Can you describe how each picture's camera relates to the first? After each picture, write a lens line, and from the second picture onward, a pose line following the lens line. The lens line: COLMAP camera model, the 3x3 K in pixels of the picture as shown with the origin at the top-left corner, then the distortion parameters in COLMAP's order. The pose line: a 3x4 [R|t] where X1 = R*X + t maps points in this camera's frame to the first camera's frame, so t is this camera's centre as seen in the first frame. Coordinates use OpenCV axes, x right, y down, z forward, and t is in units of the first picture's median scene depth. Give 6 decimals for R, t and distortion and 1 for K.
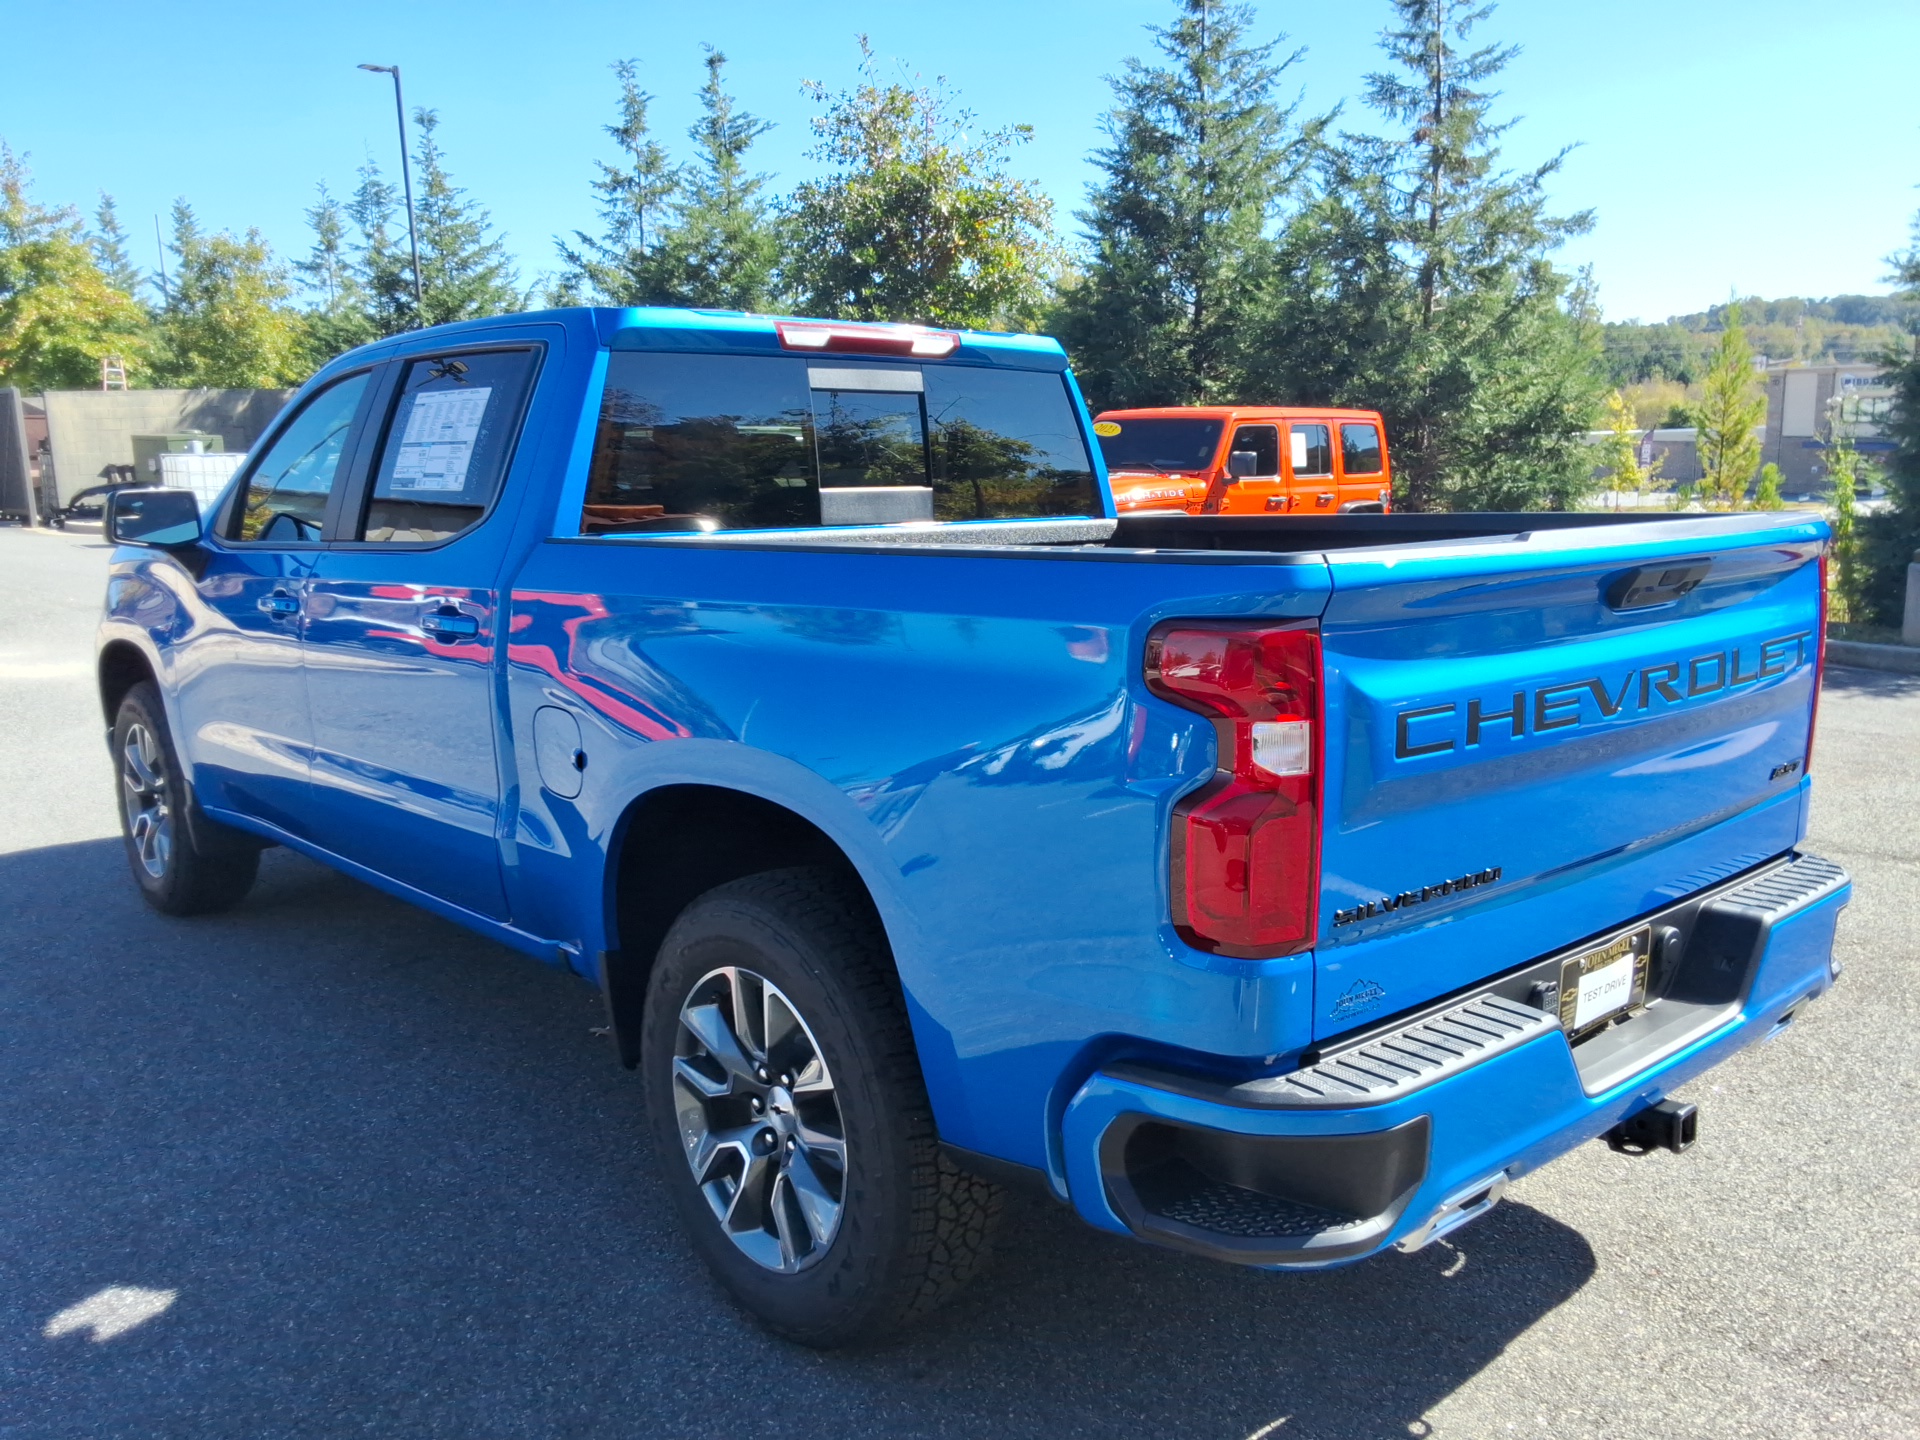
lens RADIAL K [[1541.6, 0, 957.2], [0, 1541.6, 740.3], [0, 0, 1]] dist [0.092477, -0.158193]
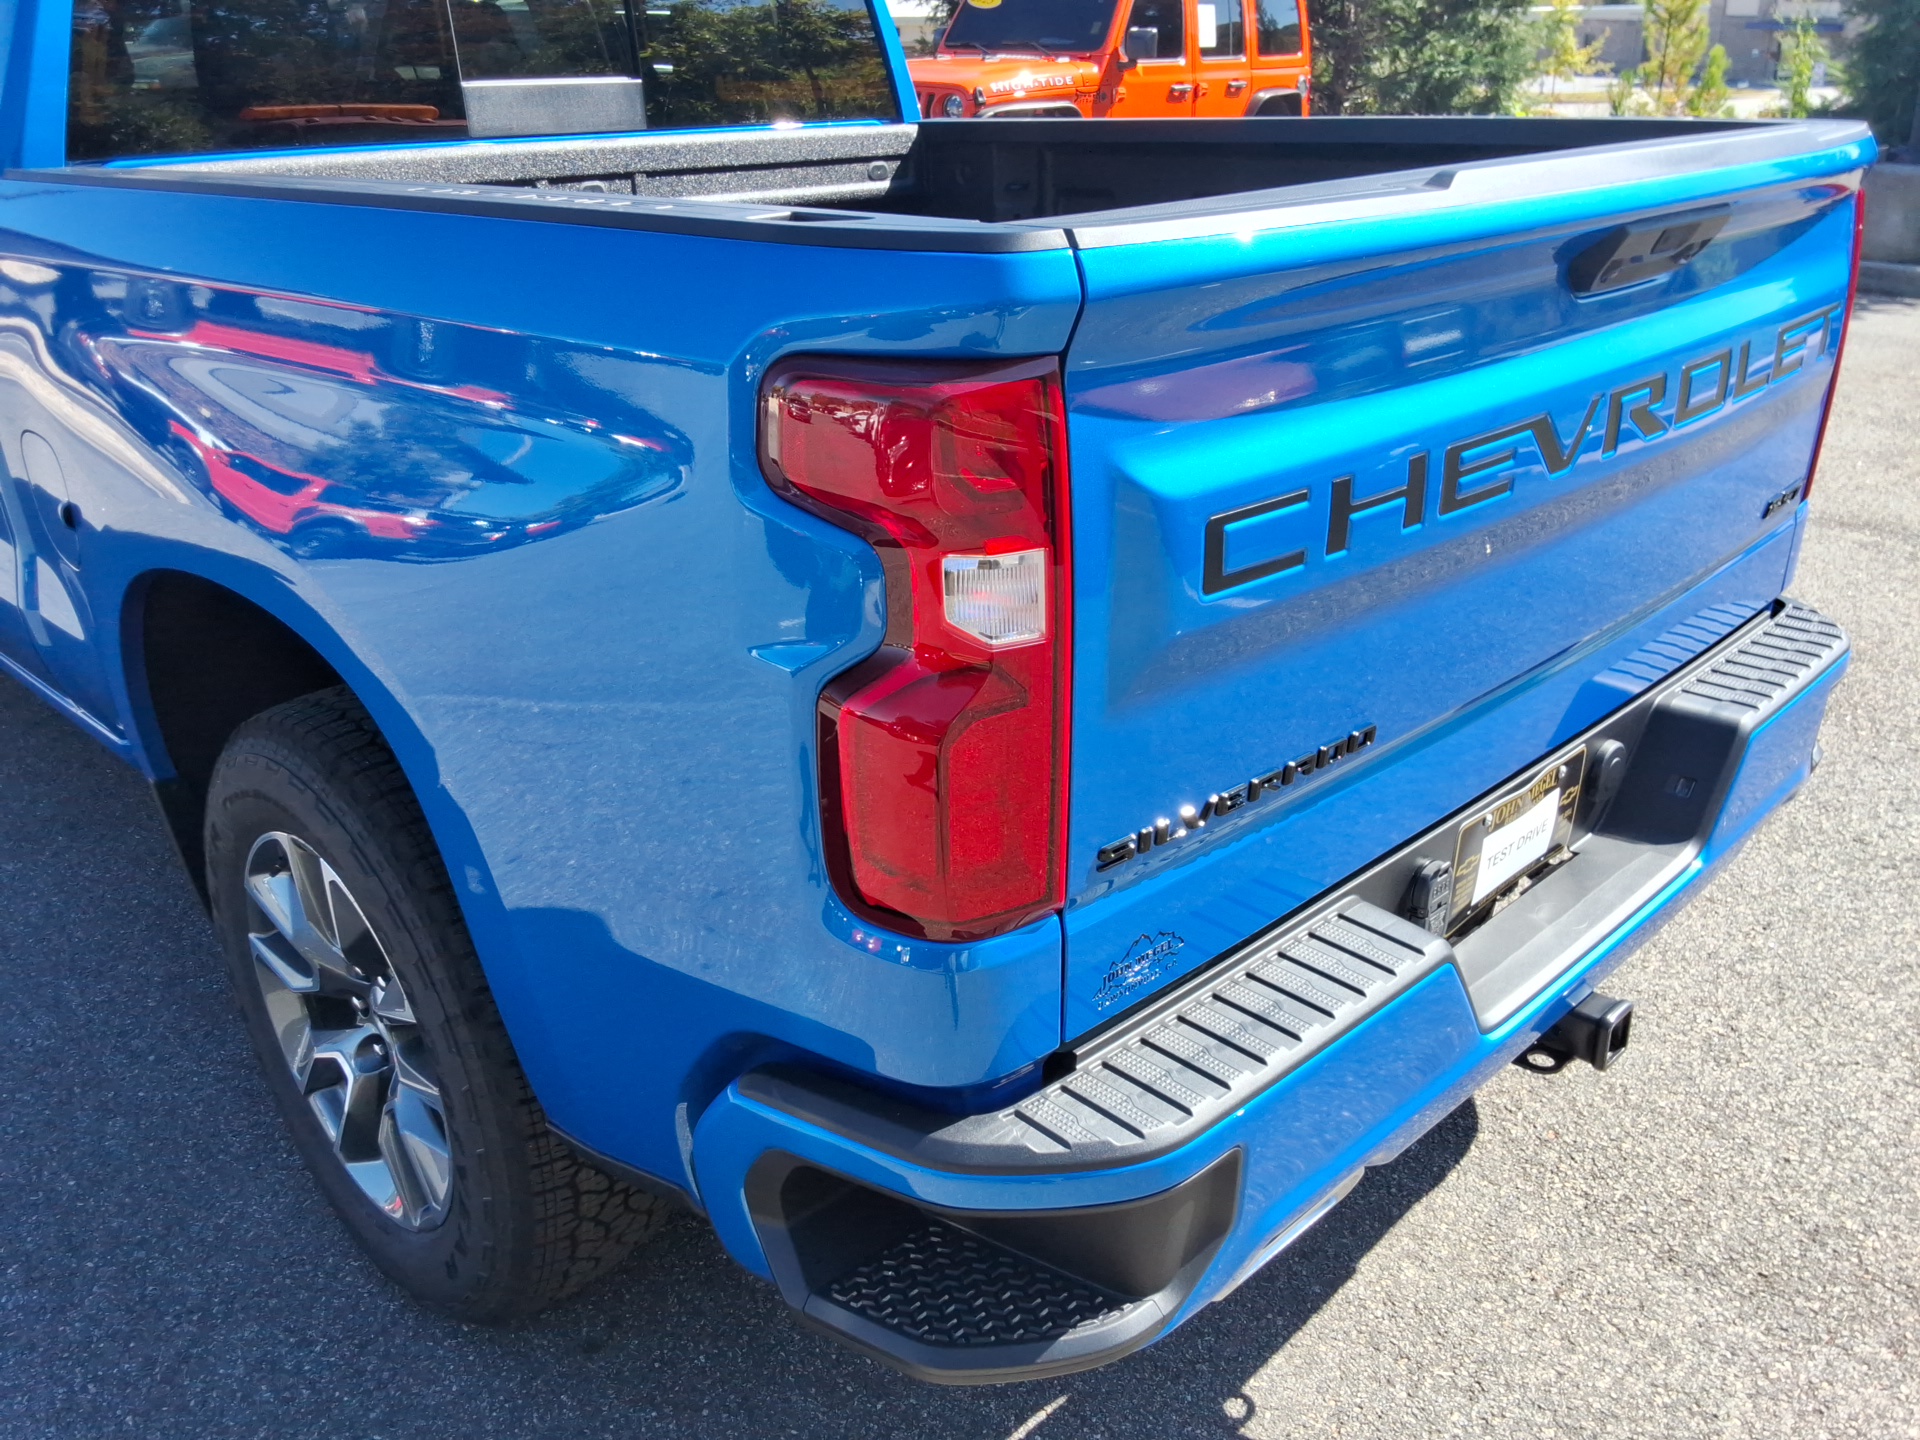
lens RADIAL K [[1541.6, 0, 967.3], [0, 1541.6, 730.5], [0, 0, 1]] dist [0.092477, -0.158193]
pose [[0.998032, -0.027874, 0.056174, 0.123662], [0.013875, 0.971734, 0.235669, -0.058557], [-0.061156, -0.234425, 0.970209, 0.331737]]
